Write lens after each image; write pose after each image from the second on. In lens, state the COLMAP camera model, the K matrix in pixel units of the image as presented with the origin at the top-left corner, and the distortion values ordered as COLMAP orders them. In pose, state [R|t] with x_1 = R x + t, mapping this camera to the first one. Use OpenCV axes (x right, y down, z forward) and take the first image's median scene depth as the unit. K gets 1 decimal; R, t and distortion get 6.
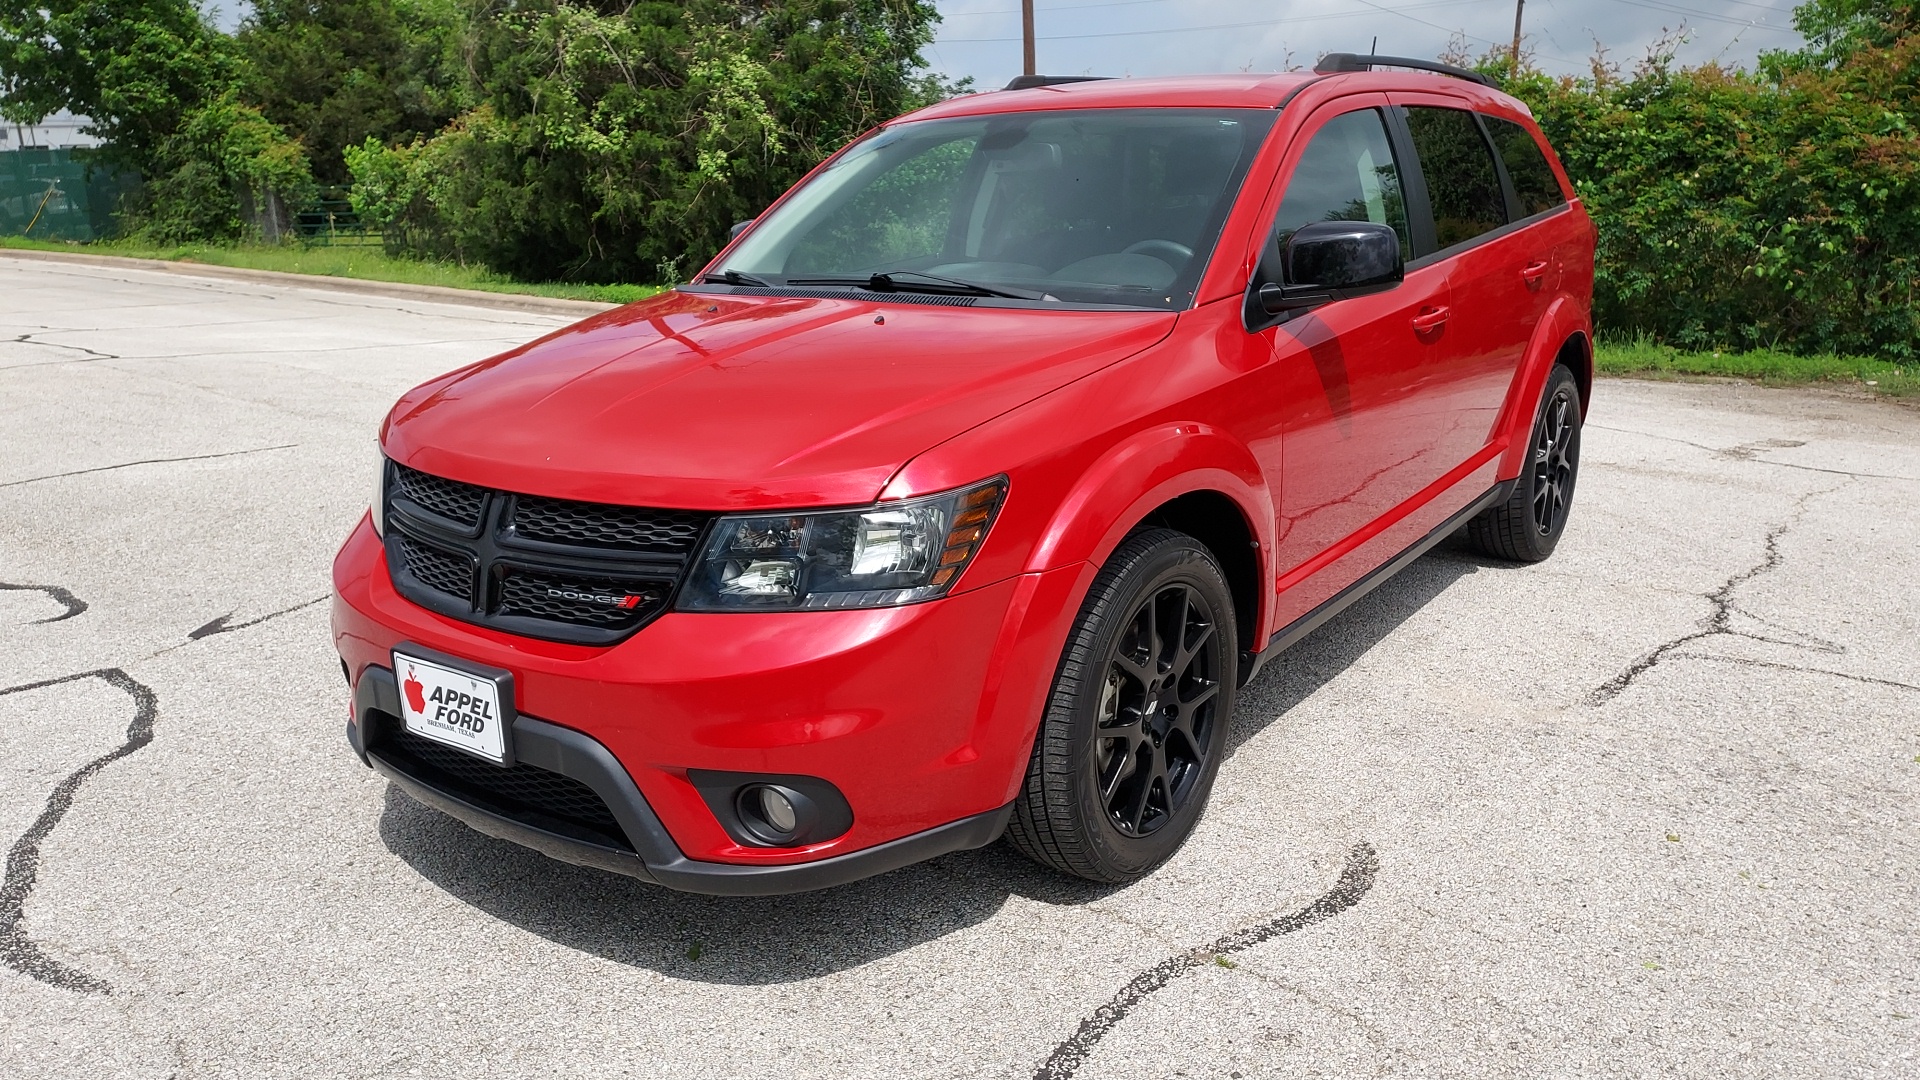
lens RADIAL K [[1394.9, 0, 960.0], [0, 1394.9, 540.0], [0, 0, 1]] dist [0.009459, 0.002192]
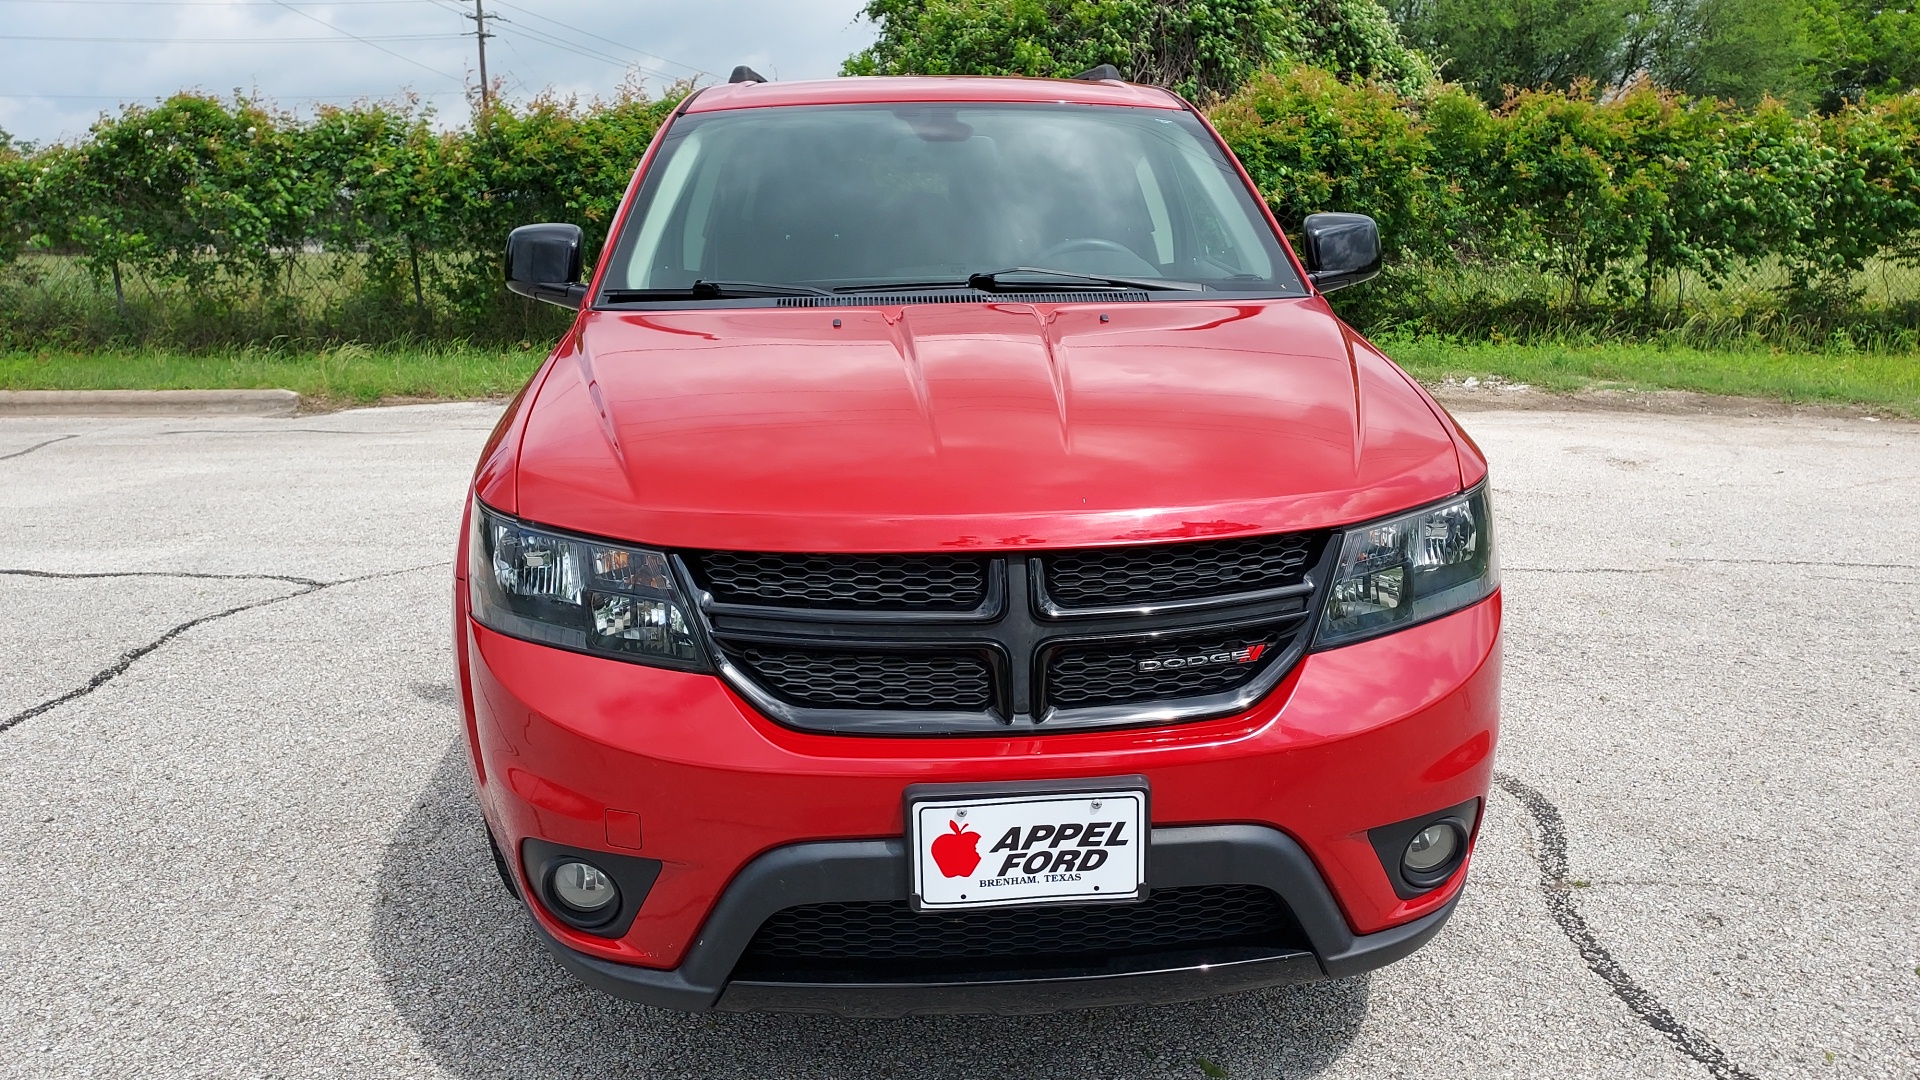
lens RADIAL K [[1394.9, 0, 960.0], [0, 1394.9, 540.0], [0, 0, 1]] dist [0.009459, 0.002192]
pose [[0.755427, -0.135579, 0.641052, -0.846797], [0.152668, 0.987851, 0.029019, -0.068705], [-0.637199, 0.075947, 0.766949, 0.454472]]
